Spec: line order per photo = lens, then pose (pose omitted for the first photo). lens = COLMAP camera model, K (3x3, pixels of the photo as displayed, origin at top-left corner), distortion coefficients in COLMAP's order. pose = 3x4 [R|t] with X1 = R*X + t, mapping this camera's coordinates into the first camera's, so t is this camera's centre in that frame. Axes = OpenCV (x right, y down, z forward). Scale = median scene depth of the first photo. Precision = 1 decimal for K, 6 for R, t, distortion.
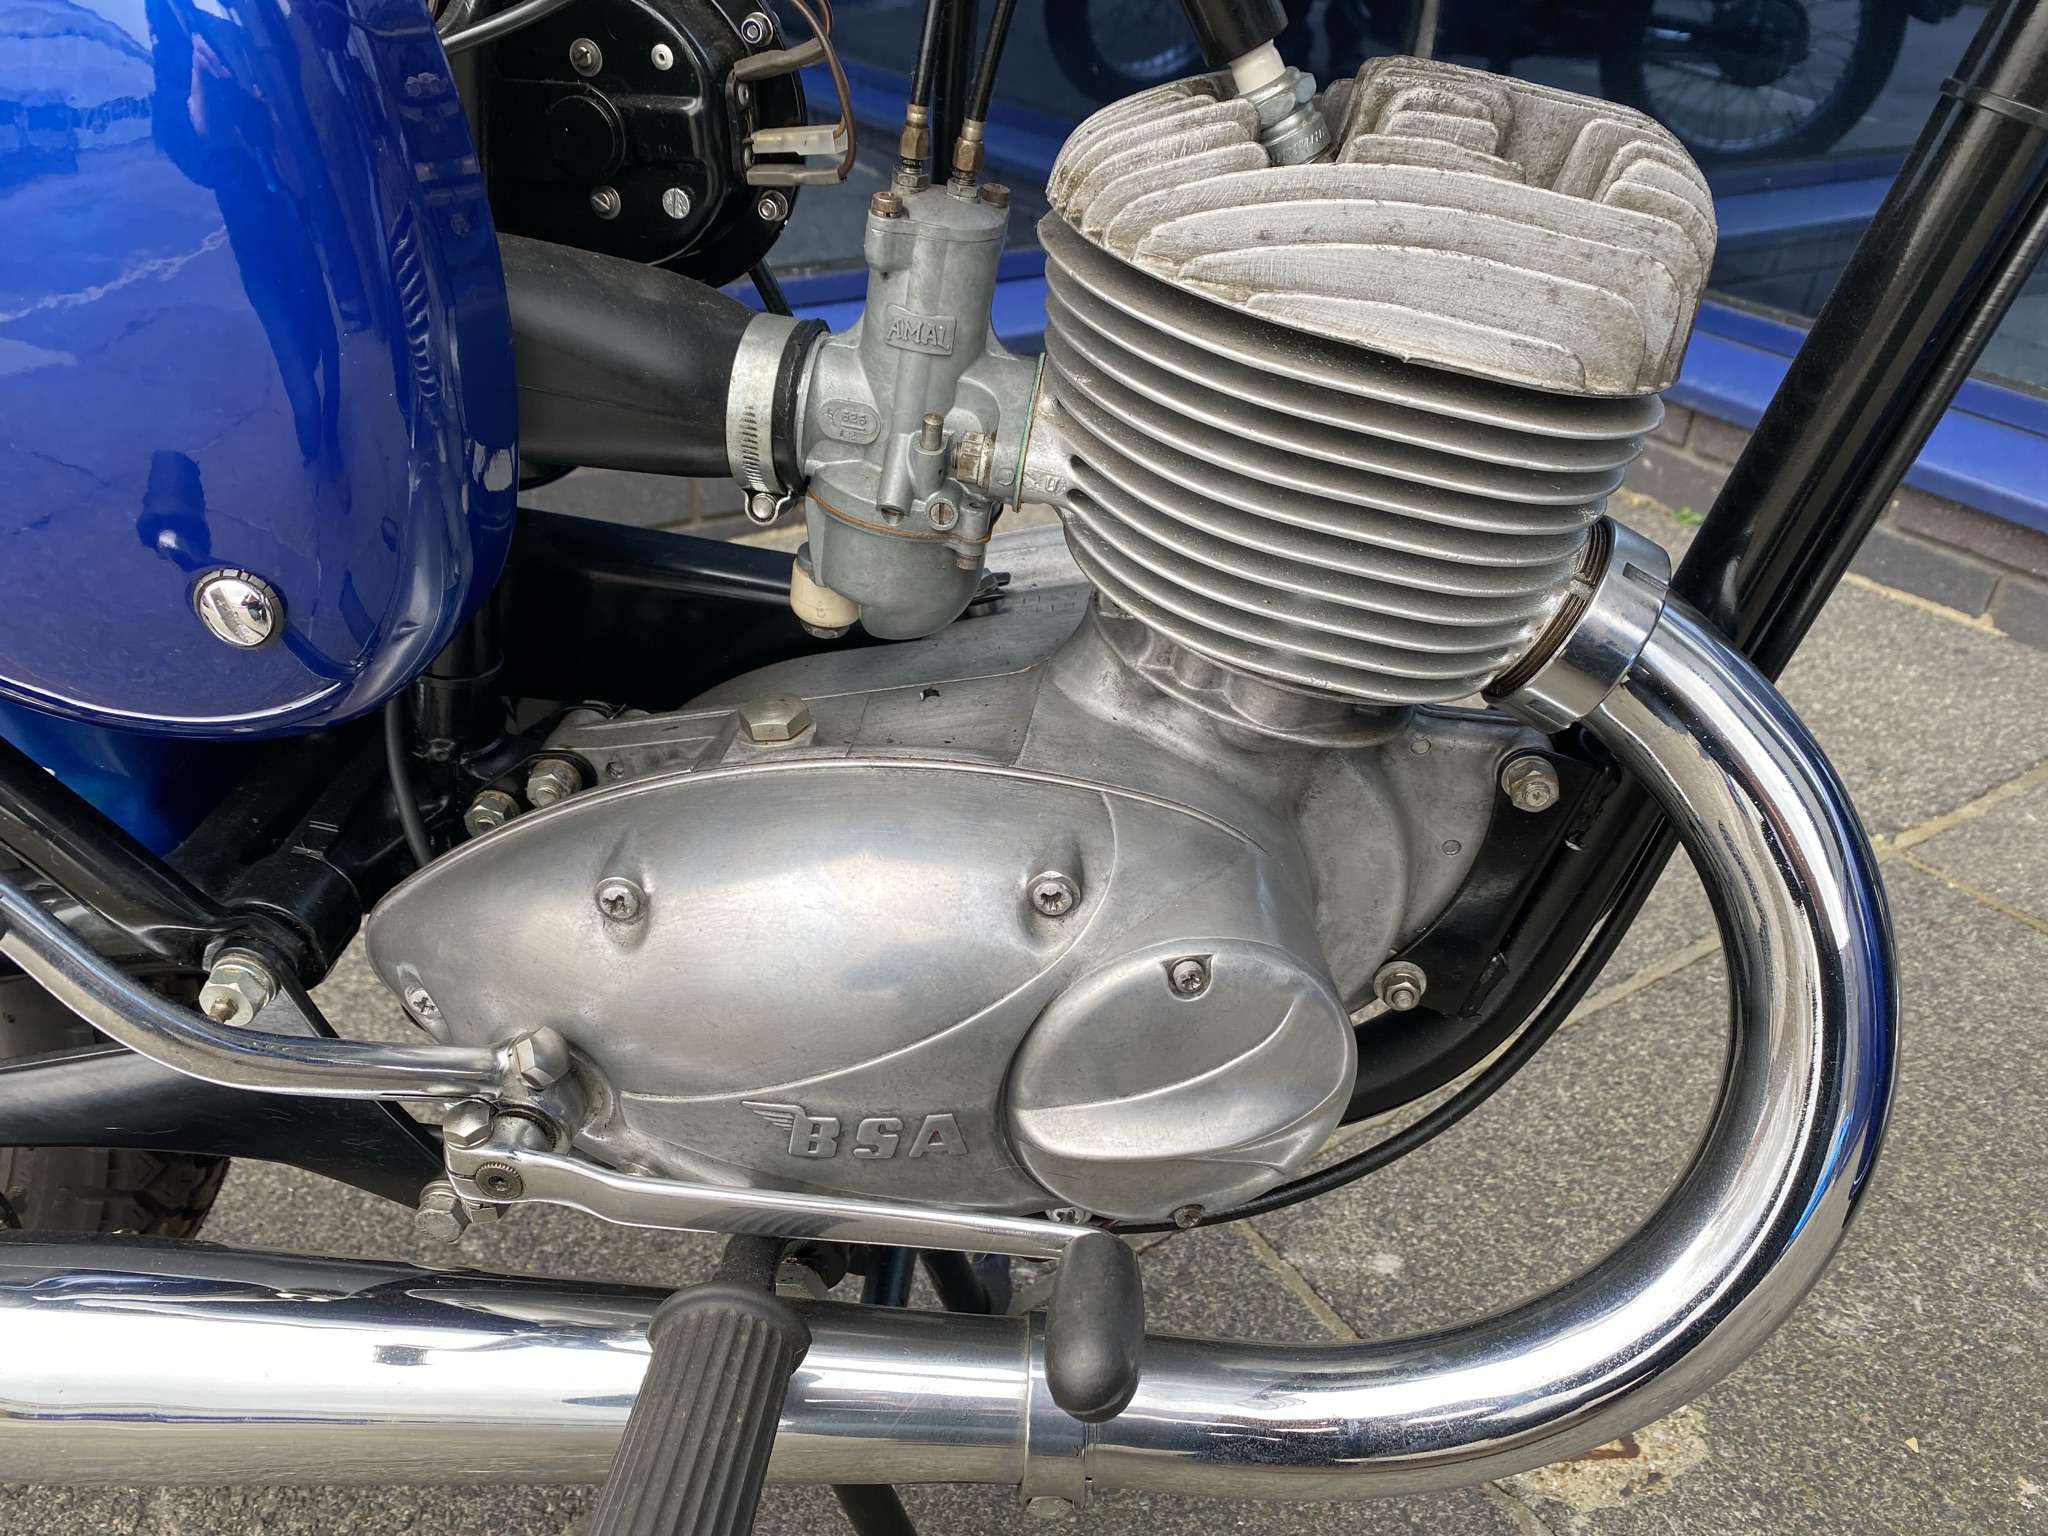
lens RADIAL K [[1648.3, 0, 1017.2], [0, 1648.3, 774.2], [0, 0, 1]] dist [0.014281, -0.004789]
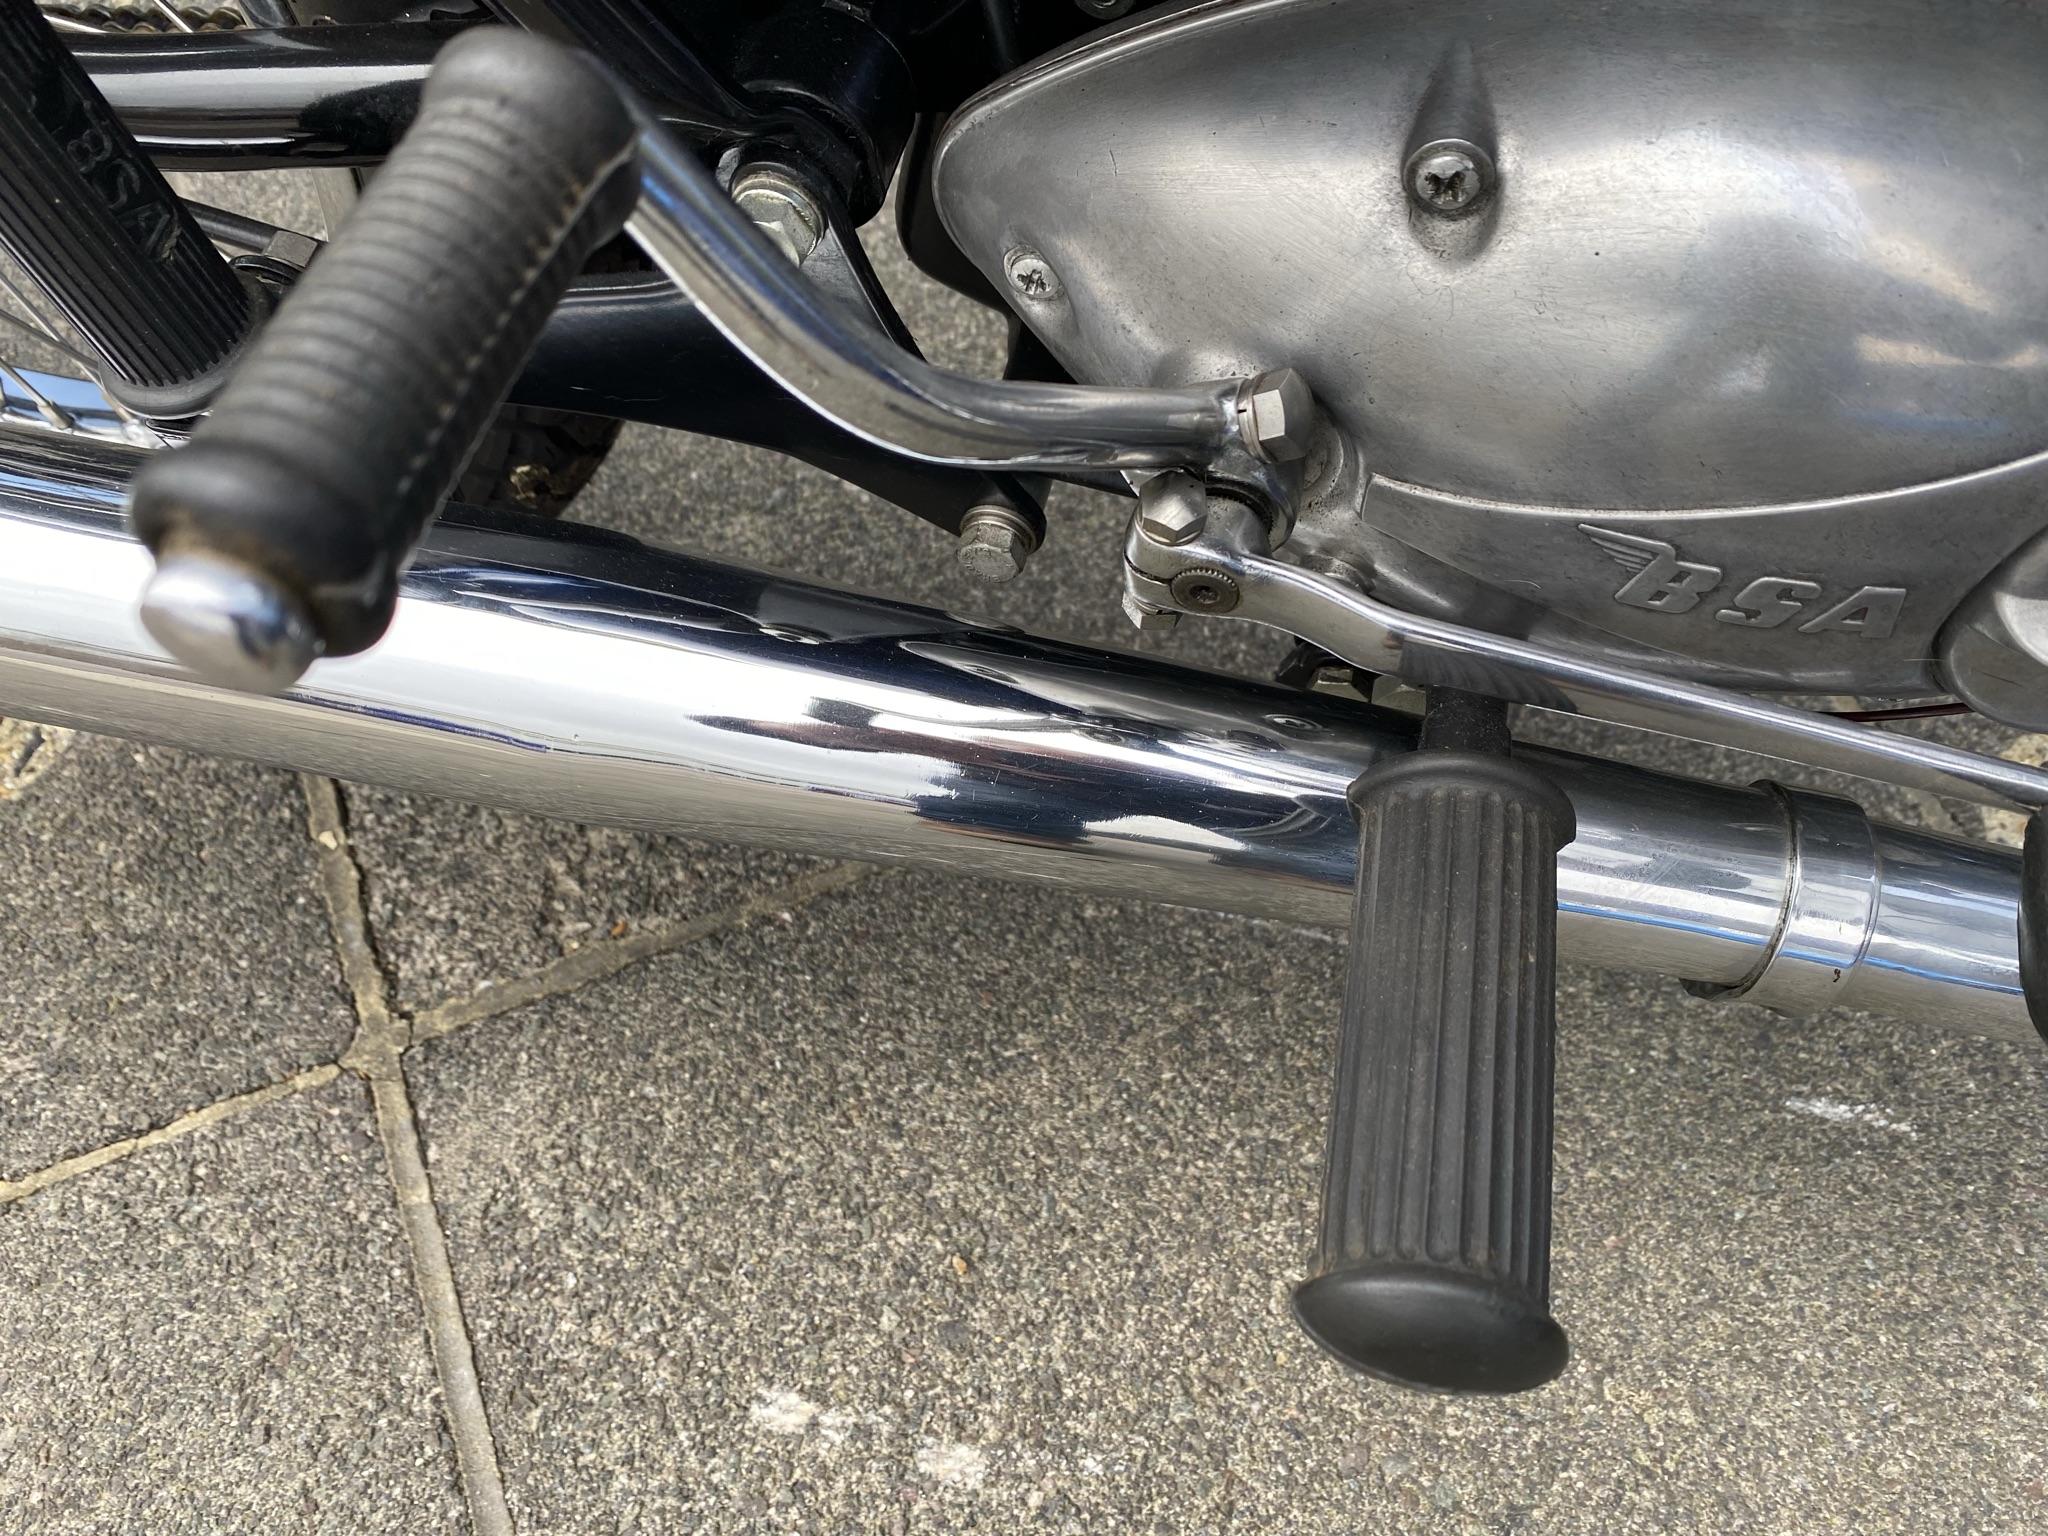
lens RADIAL K [[1648.3, 0, 1017.2], [0, 1648.3, 774.2], [0, 0, 1]] dist [0.014281, -0.004789]
pose [[0.991612, 0.129178, -0.004249, -0.370535], [-0.111700, 0.873053, 0.474660, -0.003784], [0.065026, -0.470204, 0.880159, 0.346781]]
